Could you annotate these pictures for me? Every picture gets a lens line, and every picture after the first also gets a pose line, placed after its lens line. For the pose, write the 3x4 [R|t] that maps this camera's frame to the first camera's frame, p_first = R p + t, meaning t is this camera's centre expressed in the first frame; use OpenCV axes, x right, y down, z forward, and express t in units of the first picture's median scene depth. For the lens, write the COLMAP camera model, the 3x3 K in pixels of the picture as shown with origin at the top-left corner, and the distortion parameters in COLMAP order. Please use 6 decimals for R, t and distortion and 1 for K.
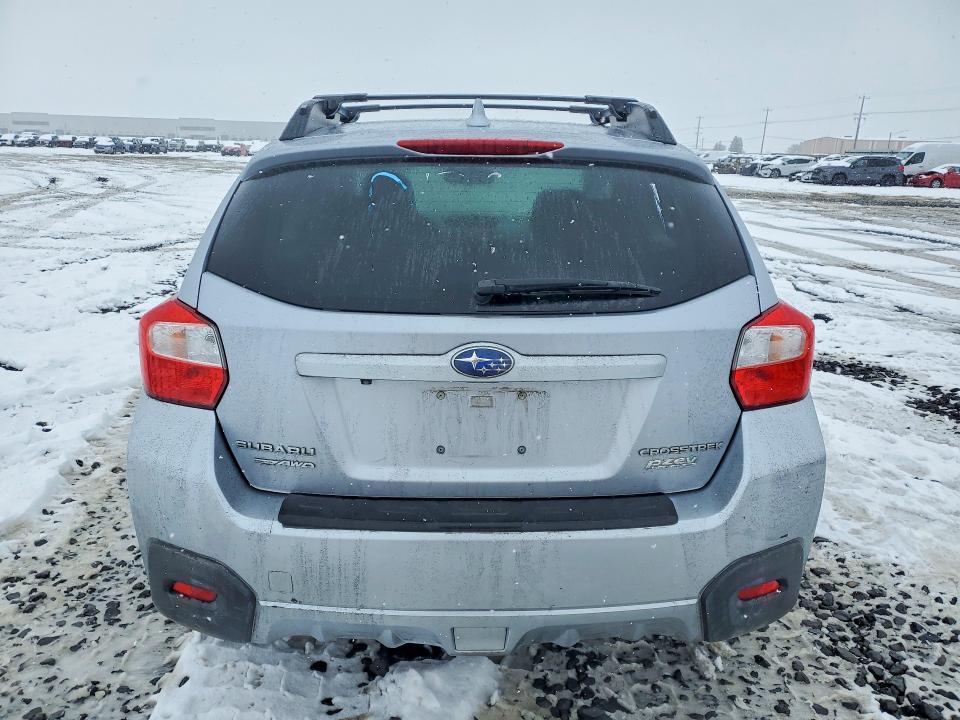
lens RADIAL K [[746.0, 0, 481.6], [0, 746.0, 360.6], [0, 0, 1]] dist [0.048551, -0.042616]
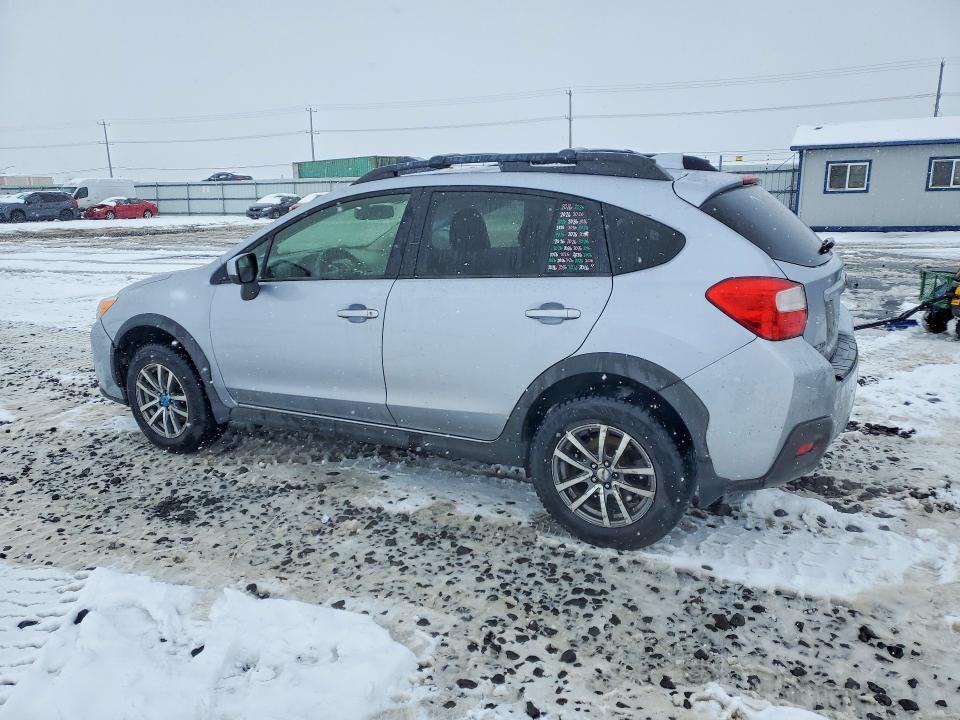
lens RADIAL K [[746.0, 0, 480.8], [0, 746.0, 358.3], [0, 0, 1]] dist [0.048551, -0.042616]
pose [[0.499385, -0.218178, 0.838459, -1.281590], [0.256388, 0.961641, 0.097527, -0.143209], [-0.827575, 0.166268, 0.536167, 0.411214]]
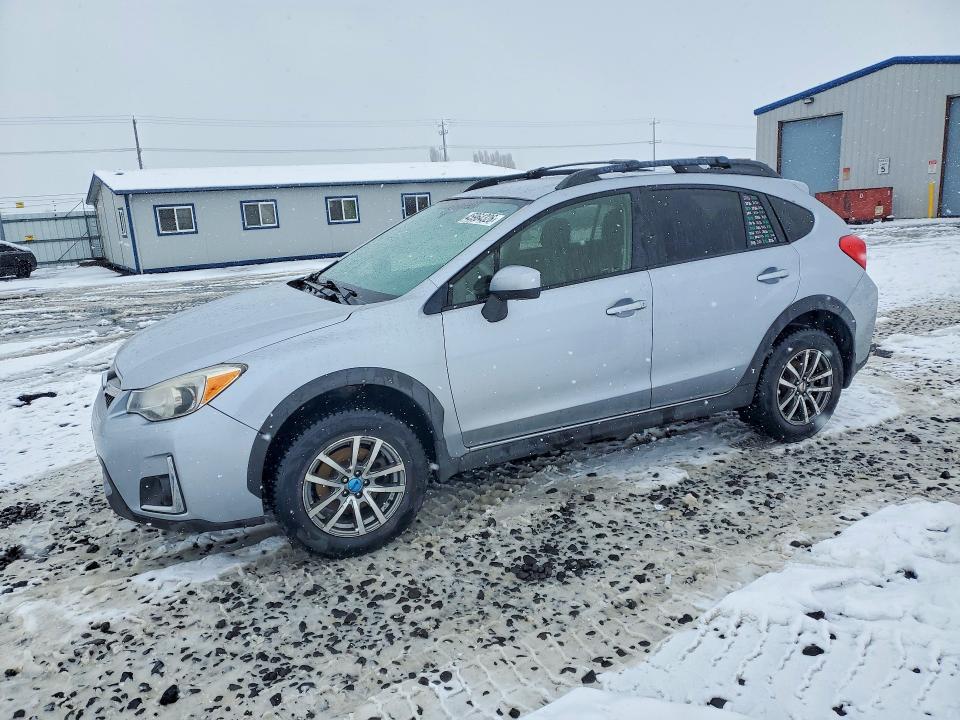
lens RADIAL K [[746.0, 0, 477.6], [0, 746.0, 359.3], [0, 0, 1]] dist [0.048551, -0.042616]
pose [[-0.423601, -0.174384, 0.888905, -1.380554], [0.290796, 0.903179, 0.315761, -0.550084], [-0.857905, 0.392246, -0.331877, 1.925188]]
